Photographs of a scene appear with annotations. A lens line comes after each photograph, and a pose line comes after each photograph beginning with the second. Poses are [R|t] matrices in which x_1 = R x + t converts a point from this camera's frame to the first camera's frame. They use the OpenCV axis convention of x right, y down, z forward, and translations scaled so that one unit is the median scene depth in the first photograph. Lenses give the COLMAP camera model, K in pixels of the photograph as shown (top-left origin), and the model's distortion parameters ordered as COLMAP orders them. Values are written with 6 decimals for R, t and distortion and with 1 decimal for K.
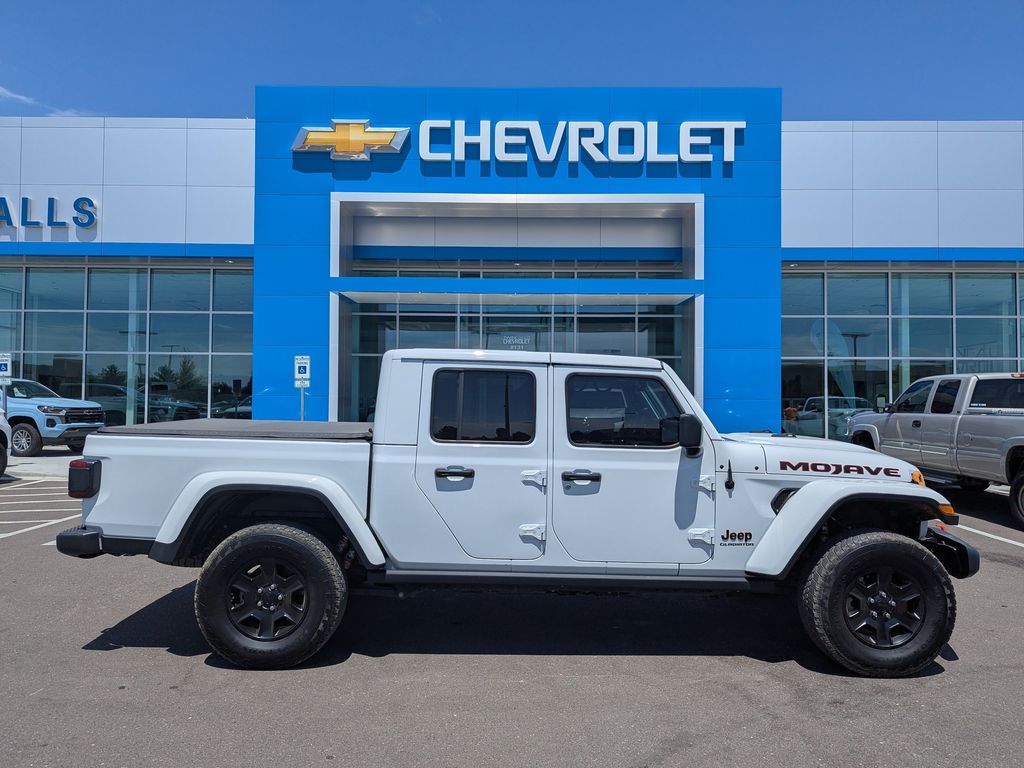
lens RADIAL K [[706.6, 0, 534.5], [0, 706.6, 382.1], [0, 0, 1]] dist [0.055920, -0.054328]
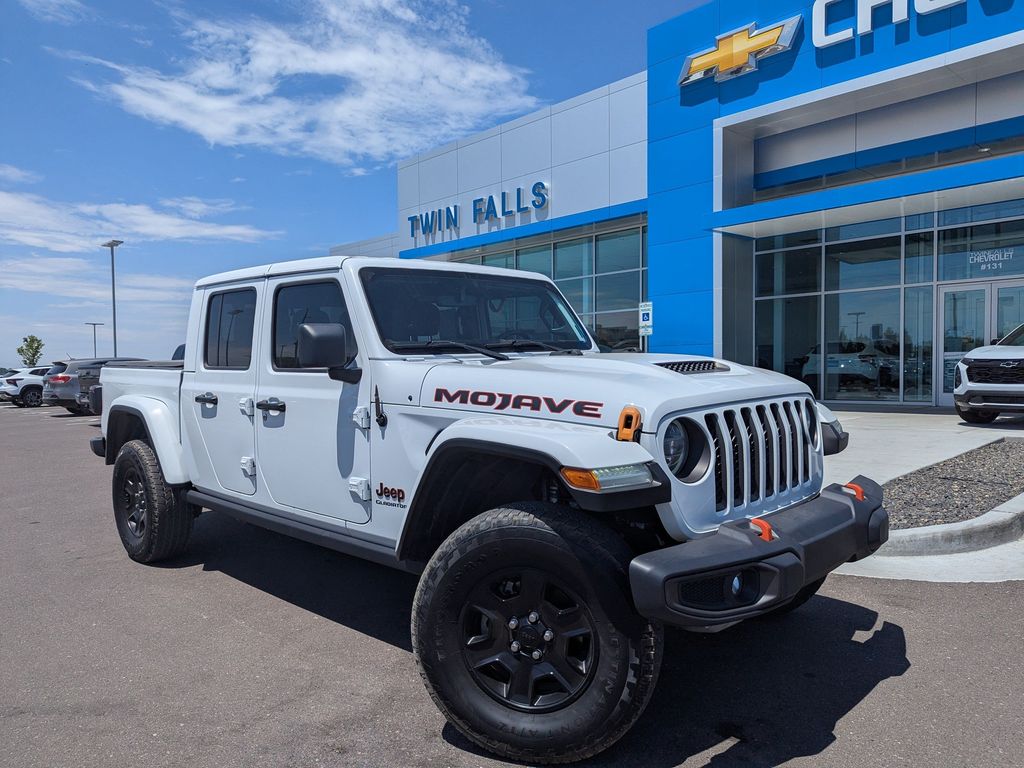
lens RADIAL K [[723.7, 0, 508.5], [0, 723.7, 392.1], [0, 0, 1]] dist [0.060012, -0.059296]
pose [[0.695906, 0.004478, -0.718119, 0.861405], [0.047824, 0.997472, 0.052565, 0.081439], [0.716538, -0.070923, 0.693933, 0.572005]]
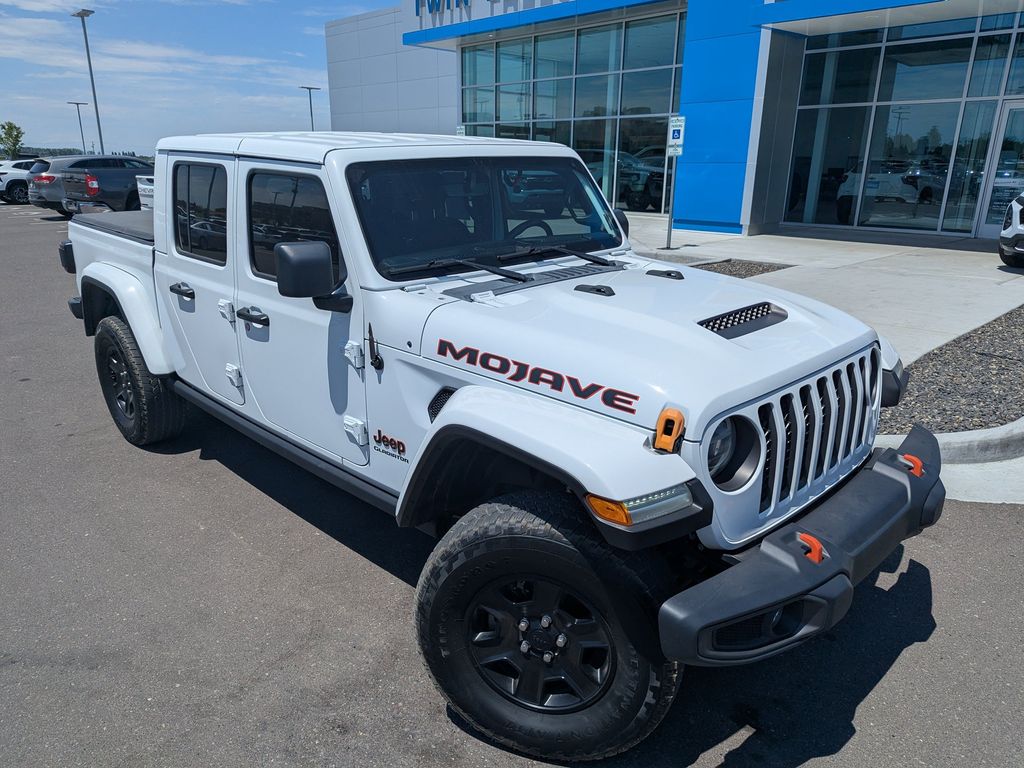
lens RADIAL K [[726.0, 0, 515.1], [0, 726.0, 398.5], [0, 0, 1]] dist [0.058674, -0.055280]
pose [[0.689715, 0.221157, -0.689480, 0.778712], [0.023353, 0.944925, 0.326454, -0.029301], [0.723704, -0.241261, 0.646564, 0.651330]]
